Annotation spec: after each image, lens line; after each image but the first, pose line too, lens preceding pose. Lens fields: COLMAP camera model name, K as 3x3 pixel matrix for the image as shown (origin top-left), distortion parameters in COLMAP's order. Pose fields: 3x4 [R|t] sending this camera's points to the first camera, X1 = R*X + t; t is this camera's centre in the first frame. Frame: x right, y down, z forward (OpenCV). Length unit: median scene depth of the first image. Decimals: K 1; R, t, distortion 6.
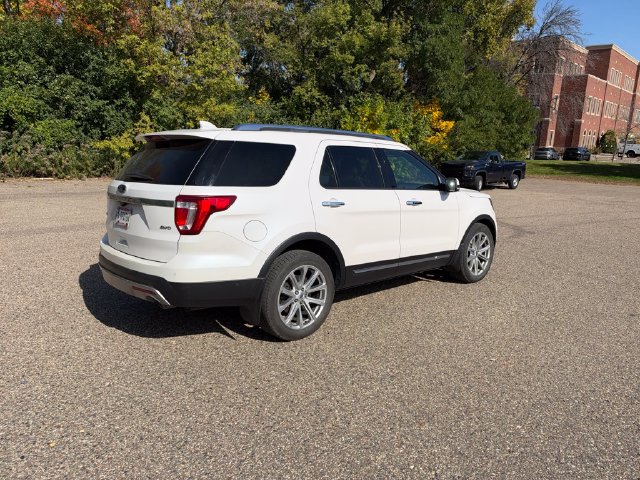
lens RADIAL K [[460.3, 0, 318.2], [0, 460.3, 237.2], [0, 0, 1]] dist [0.014912, -0.032095]
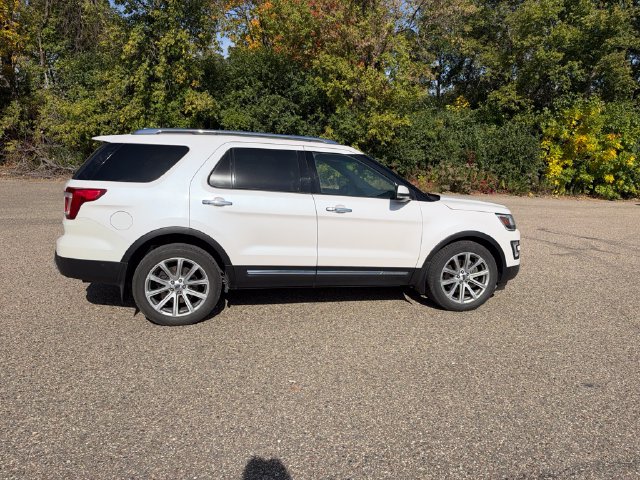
lens RADIAL K [[460.3, 0, 321.4], [0, 460.3, 239.3], [0, 0, 1]] dist [0.014912, -0.032095]
pose [[0.871127, 0.086192, -0.483435, 0.167117], [-0.095397, 0.995424, 0.005574, -0.004248], [0.481703, 0.041262, 0.875363, 0.045823]]
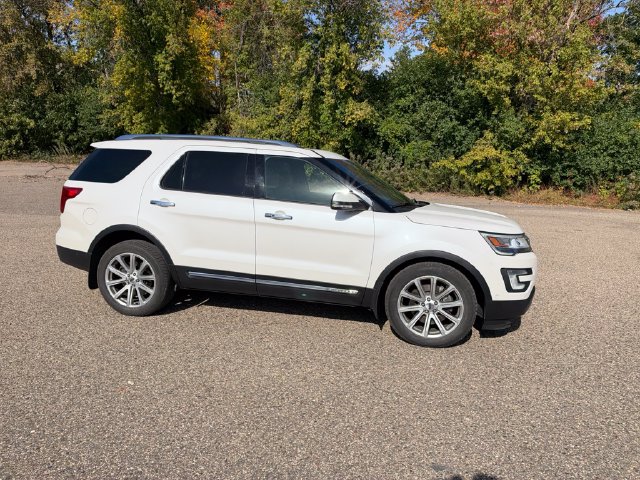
lens RADIAL K [[460.3, 0, 320.9], [0, 460.3, 243.9], [0, 0, 1]] dist [0.014912, -0.032095]
pose [[0.586425, 0.135469, -0.798595, 0.253935], [-0.160033, 0.985859, 0.049720, -0.020804], [0.794037, 0.098645, 0.599812, 0.145147]]
